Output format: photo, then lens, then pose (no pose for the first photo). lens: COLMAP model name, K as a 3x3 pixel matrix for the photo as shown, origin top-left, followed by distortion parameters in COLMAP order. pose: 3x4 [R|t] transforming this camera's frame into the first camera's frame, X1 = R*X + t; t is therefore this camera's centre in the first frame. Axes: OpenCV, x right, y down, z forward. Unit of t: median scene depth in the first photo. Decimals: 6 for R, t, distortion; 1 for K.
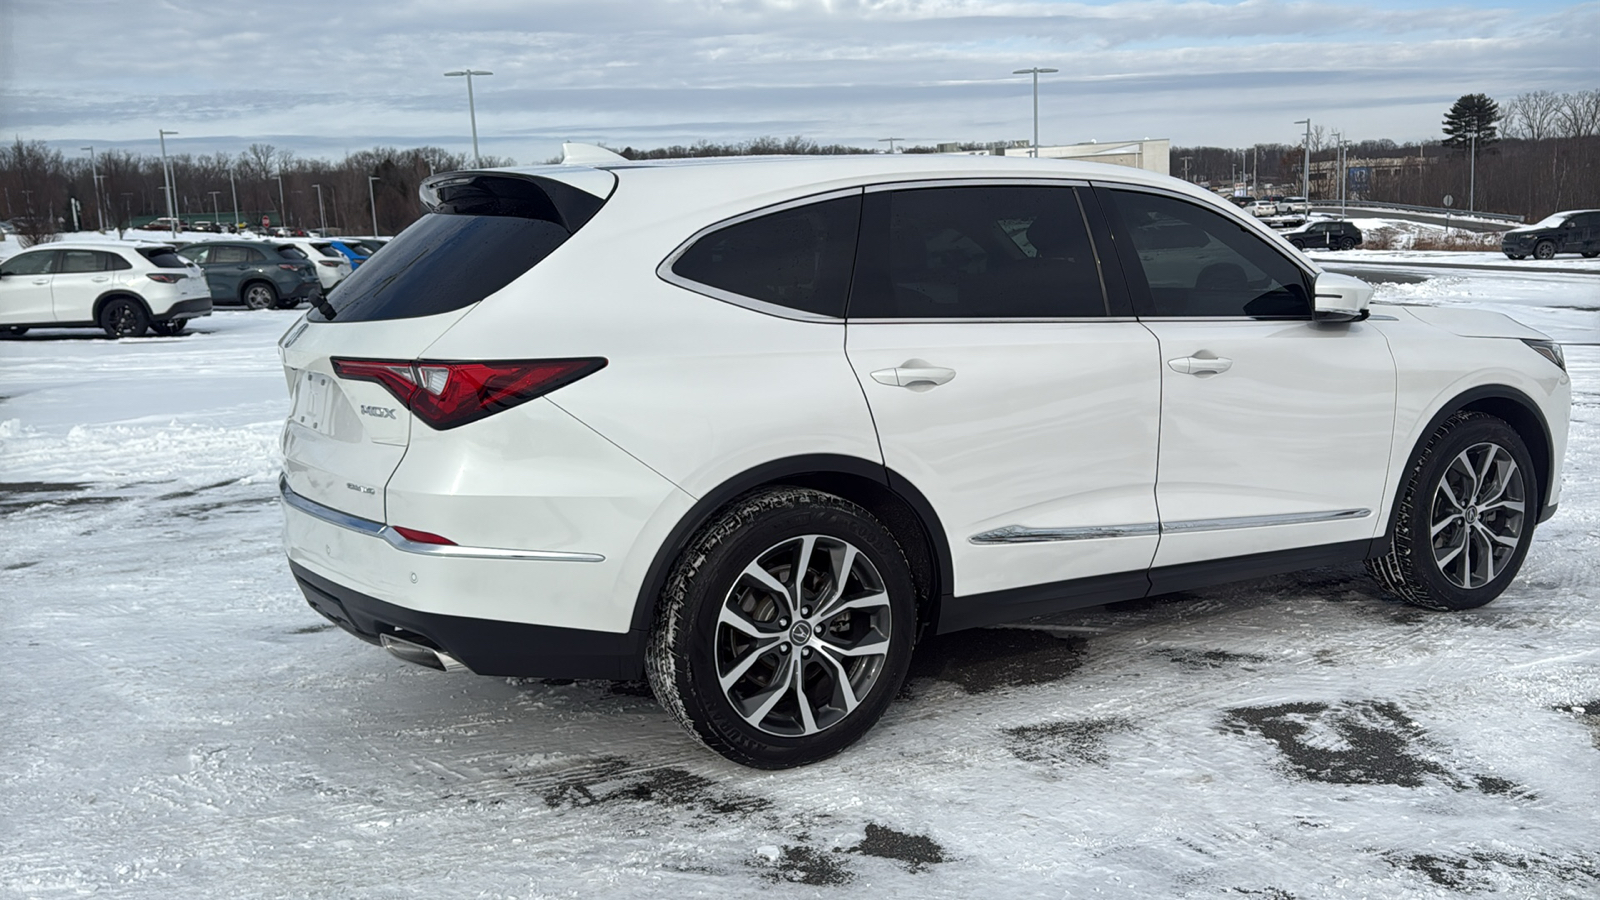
lens RADIAL K [[1368.4, 0, 835.5], [0, 1368.4, 432.9], [0, 0, 1]] dist [0.152627, -0.262908]
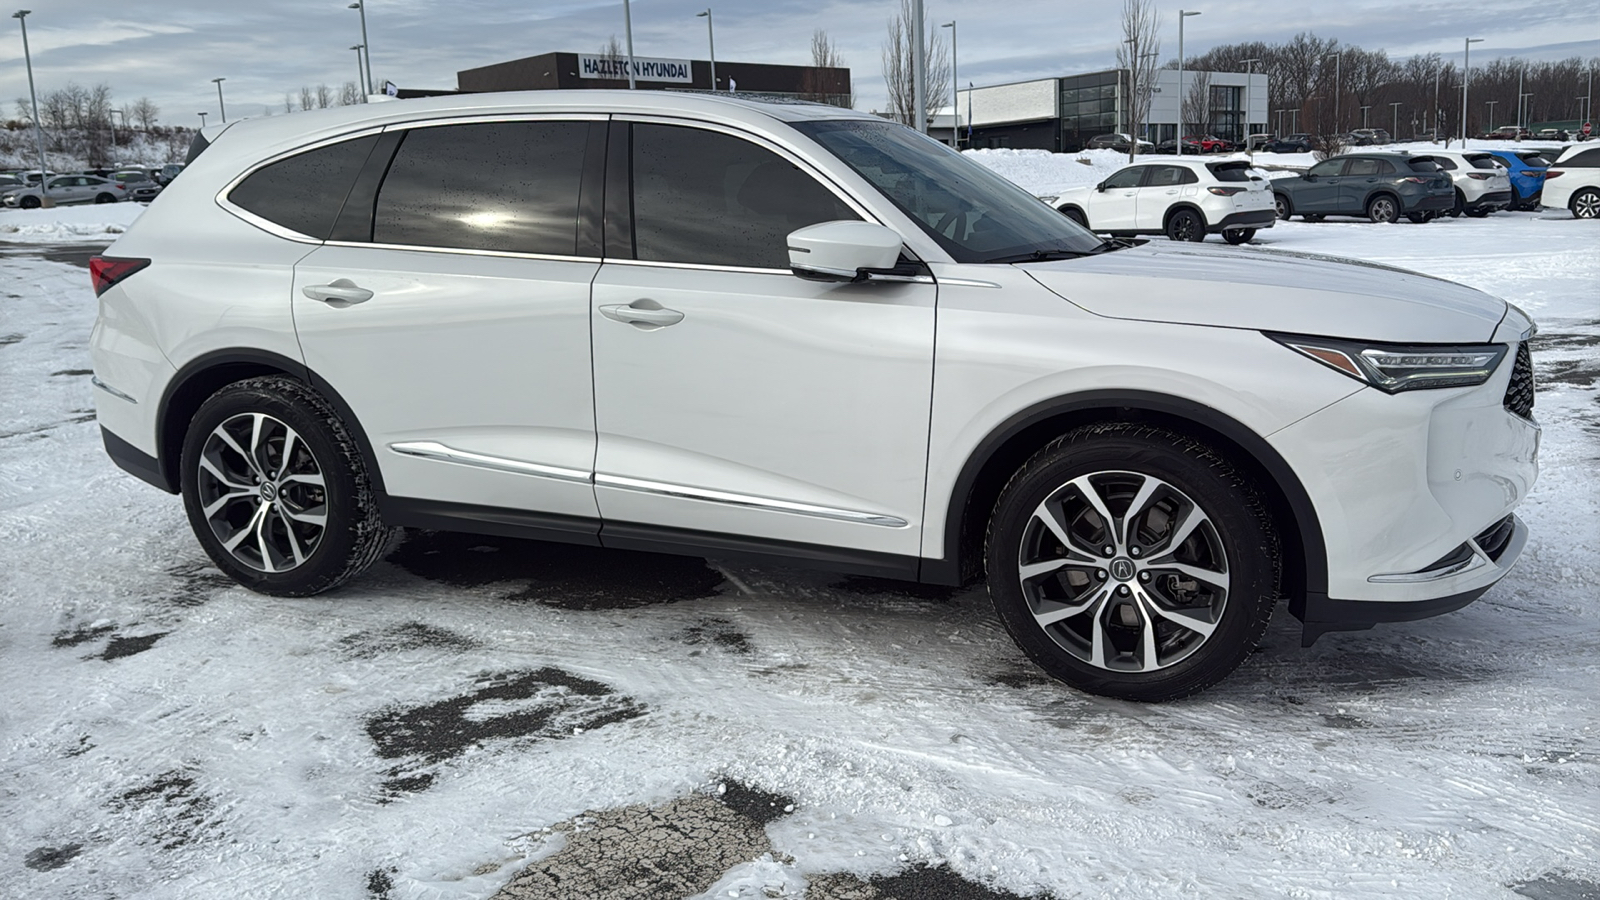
lens RADIAL K [[1368.4, 0, 842.9], [0, 1368.4, 443.4], [0, 0, 1]] dist [0.152627, -0.262908]
pose [[0.601459, 0.160600, -0.782595, 1.208608], [-0.104292, 0.986987, 0.122391, -0.101383], [0.792067, 0.008006, 0.610381, 0.605966]]
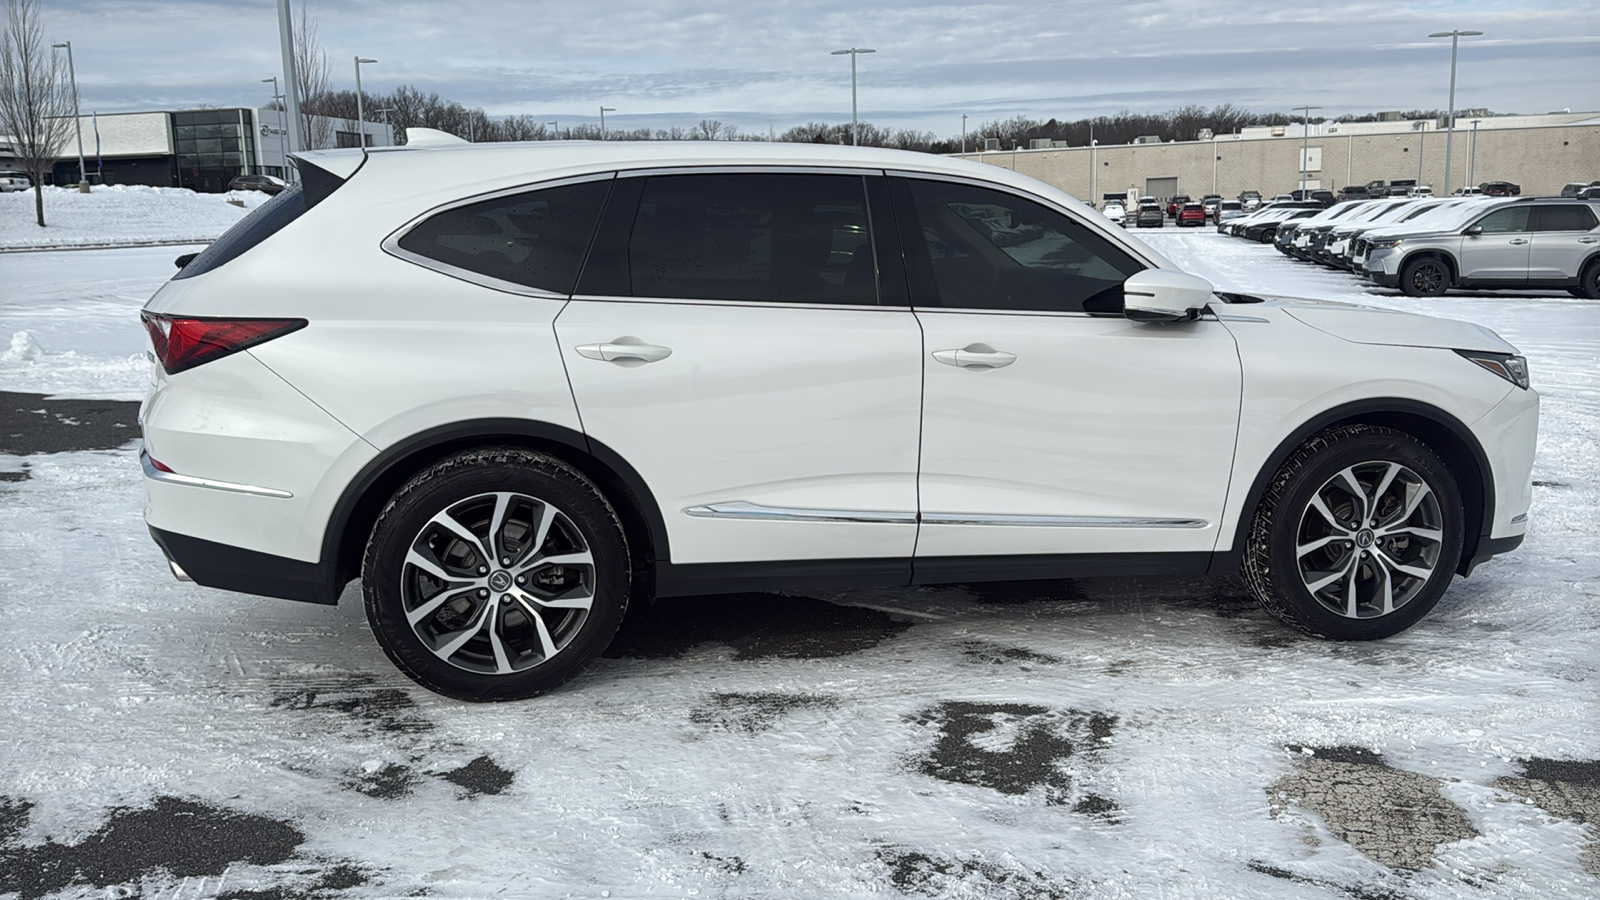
lens RADIAL K [[1368.4, 0, 824.7], [0, 1368.4, 442.5], [0, 0, 1]] dist [0.152627, -0.262908]
pose [[0.951731, 0.071660, -0.298451, 0.512695], [-0.063979, 0.997322, 0.035442, -0.018682], [0.300192, -0.014637, 0.953767, 0.029207]]
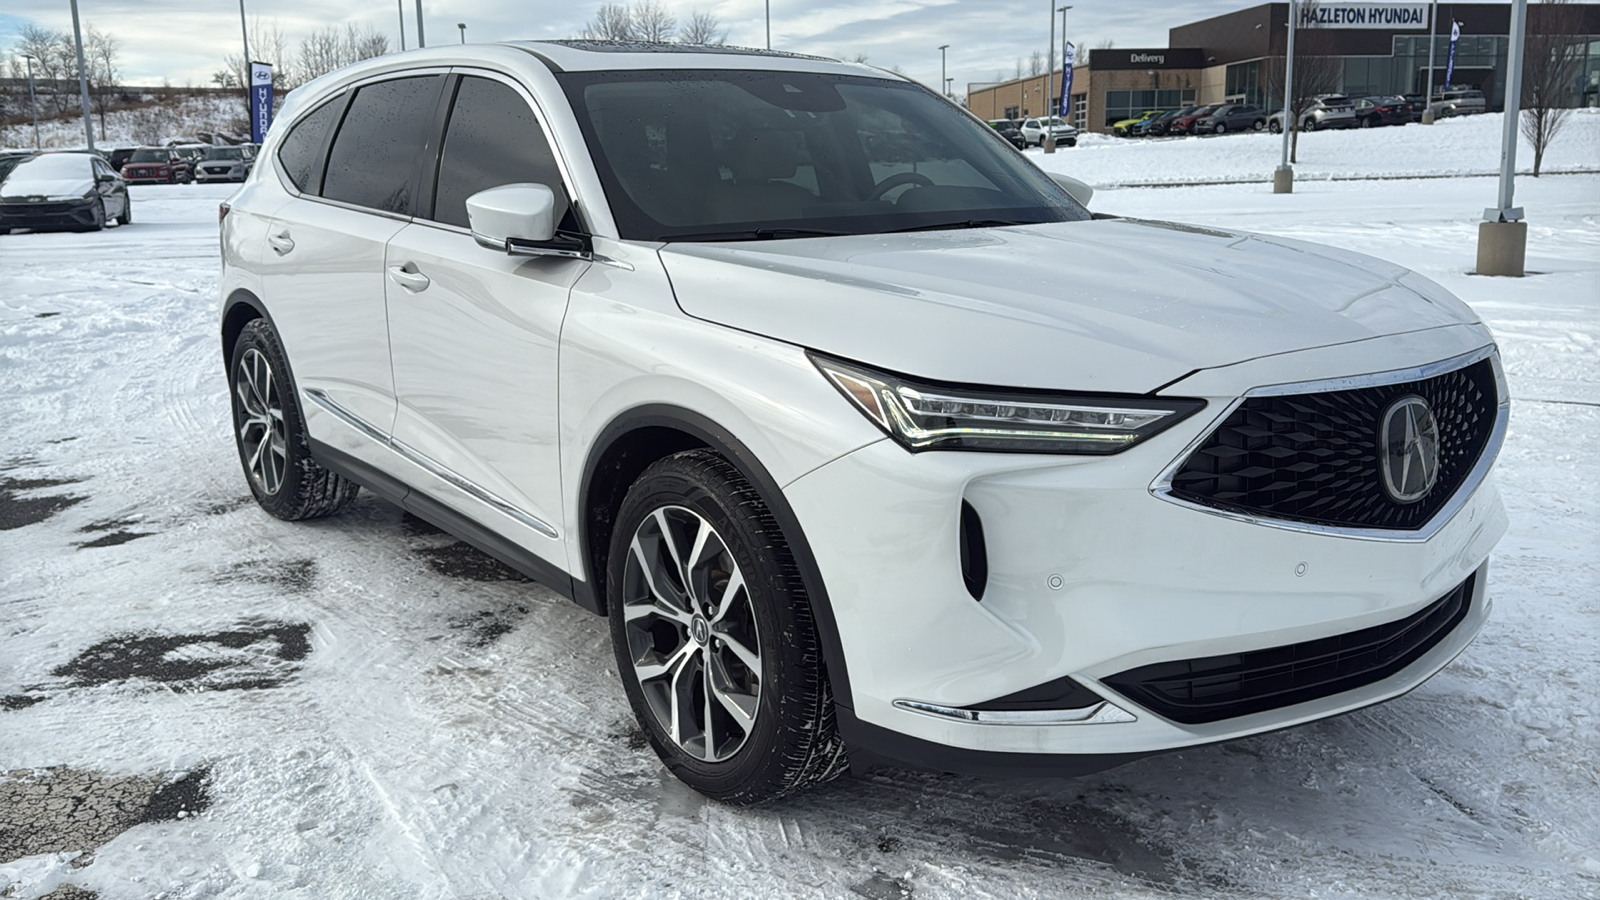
lens RADIAL K [[1368.4, 0, 779.1], [0, 1368.4, 457.5], [0, 0, 1]] dist [0.152627, -0.262908]
pose [[0.092608, 0.235257, -0.967511, 1.310443], [-0.128045, 0.966433, 0.222738, -0.185777], [0.987435, 0.103257, 0.119623, 1.272015]]
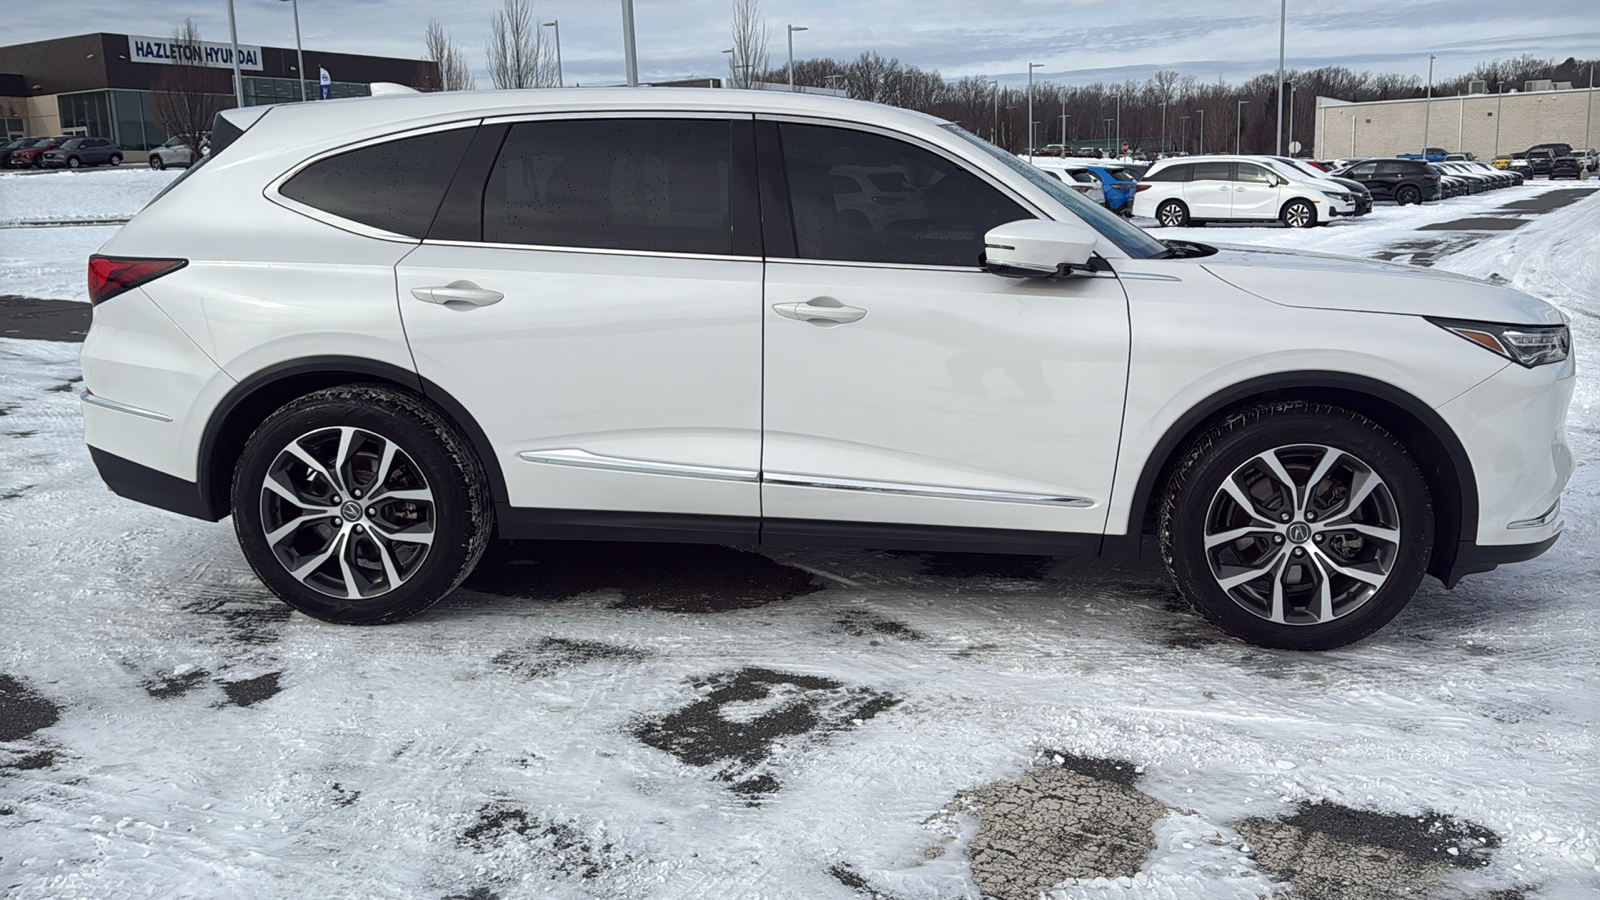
lens RADIAL K [[1368.4, 0, 837.9], [0, 1368.4, 433.9], [0, 0, 1]] dist [0.152627, -0.262908]
pose [[0.809512, 0.125024, -0.573638, 0.915098], [-0.094027, 0.992059, 0.083528, -0.051347], [0.579526, -0.013680, 0.814839, 0.272383]]
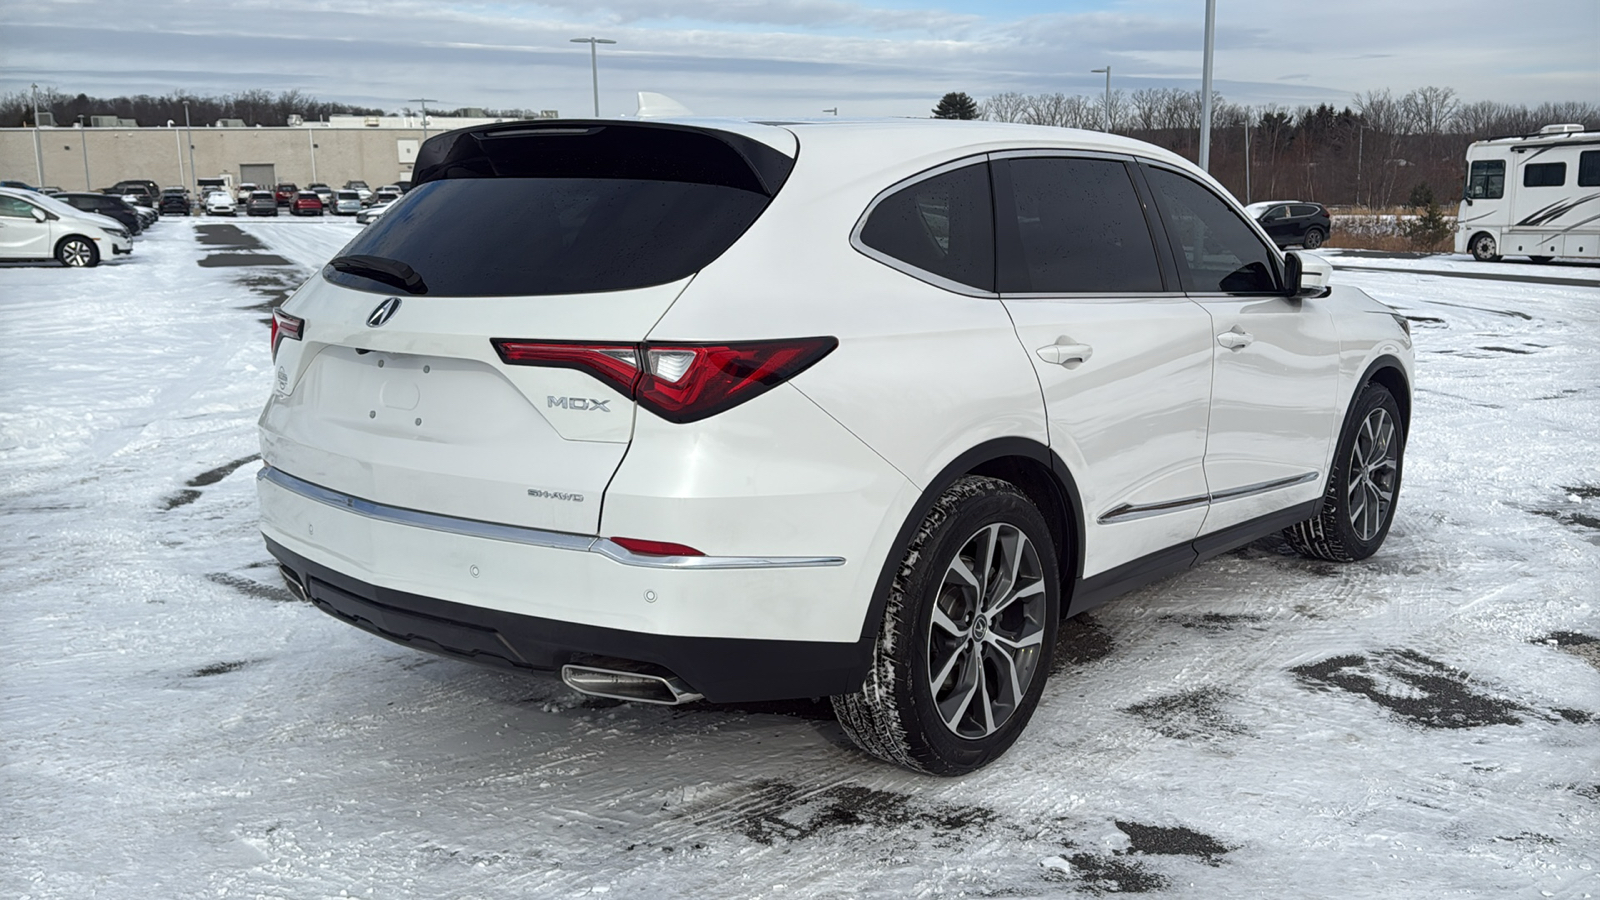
lens RADIAL K [[1373.4, 0, 833.2], [0, 1373.4, 429.4], [0, 0, 1]] dist [0.120536, -0.190680]
pose [[0.941661, -0.029729, 0.335247, -0.409962], [0.024627, 0.999507, 0.019462, -0.010498], [-0.335661, -0.010070, 0.941929, 0.138745]]
